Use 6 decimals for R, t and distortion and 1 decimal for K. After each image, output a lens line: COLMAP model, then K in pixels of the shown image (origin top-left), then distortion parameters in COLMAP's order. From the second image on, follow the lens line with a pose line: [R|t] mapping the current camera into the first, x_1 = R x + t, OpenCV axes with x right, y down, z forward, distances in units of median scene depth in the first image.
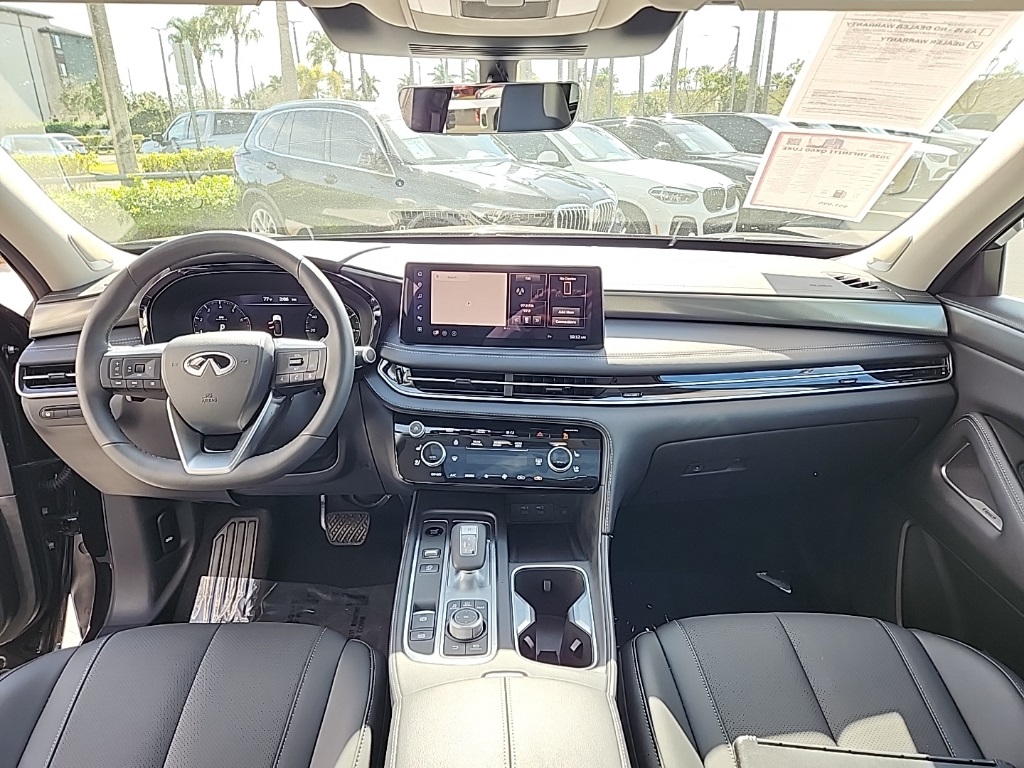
lens RADIAL K [[679.6, 0, 517.0], [0, 679.6, 390.8], [0, 0, 1]] dist [0.065372, -0.057605]
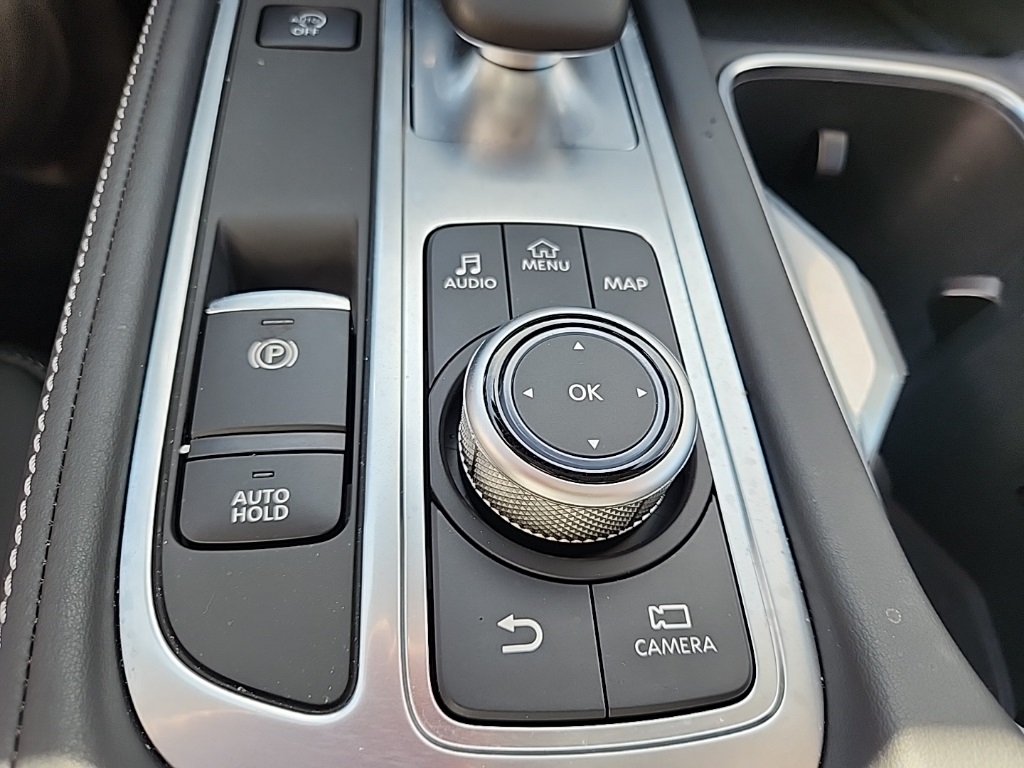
lens RADIAL K [[679.6, 0, 517.0], [0, 679.6, 390.8], [0, 0, 1]] dist [0.065372, -0.057605]
pose [[0.994388, 0.016438, 0.104510, -0.079073], [-0.077441, 0.786137, 0.613181, 0.193192], [-0.072080, -0.617834, 0.782998, 0.695641]]
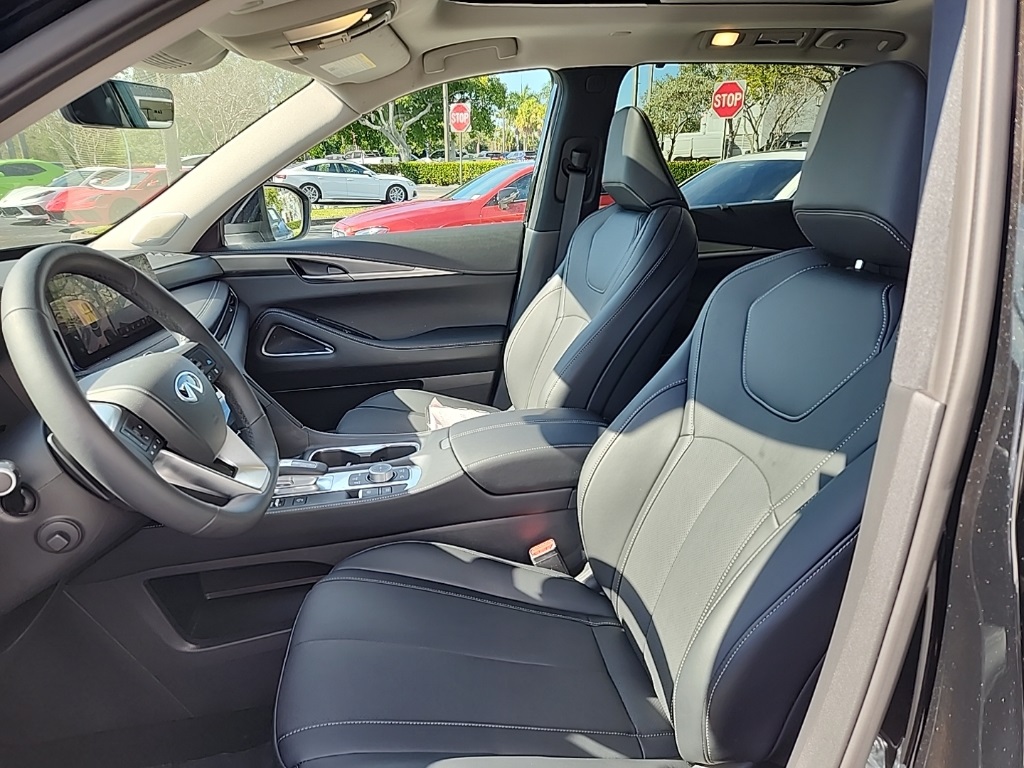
lens RADIAL K [[679.6, 0, 517.0], [0, 679.6, 390.8], [0, 0, 1]] dist [0.065372, -0.057605]
pose [[-0.134728, -0.311832, 0.940537, -1.091856], [0.363099, 0.867630, 0.339672, -0.147573], [-0.921958, 0.387271, -0.003668, 0.527183]]
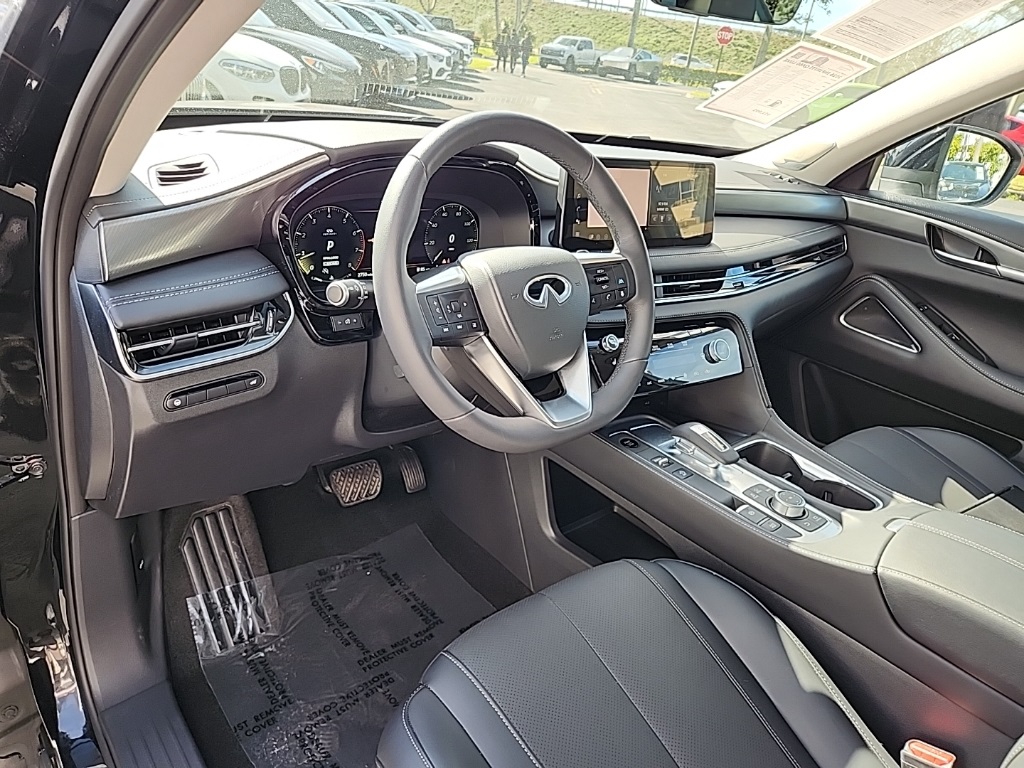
lens RADIAL K [[679.6, 0, 517.0], [0, 679.6, 390.8], [0, 0, 1]] dist [0.065372, -0.057605]
pose [[0.778475, -0.185348, 0.599685, -0.812865], [0.093070, 0.978931, 0.181746, -0.060608], [-0.620737, -0.085672, 0.779324, 0.330949]]
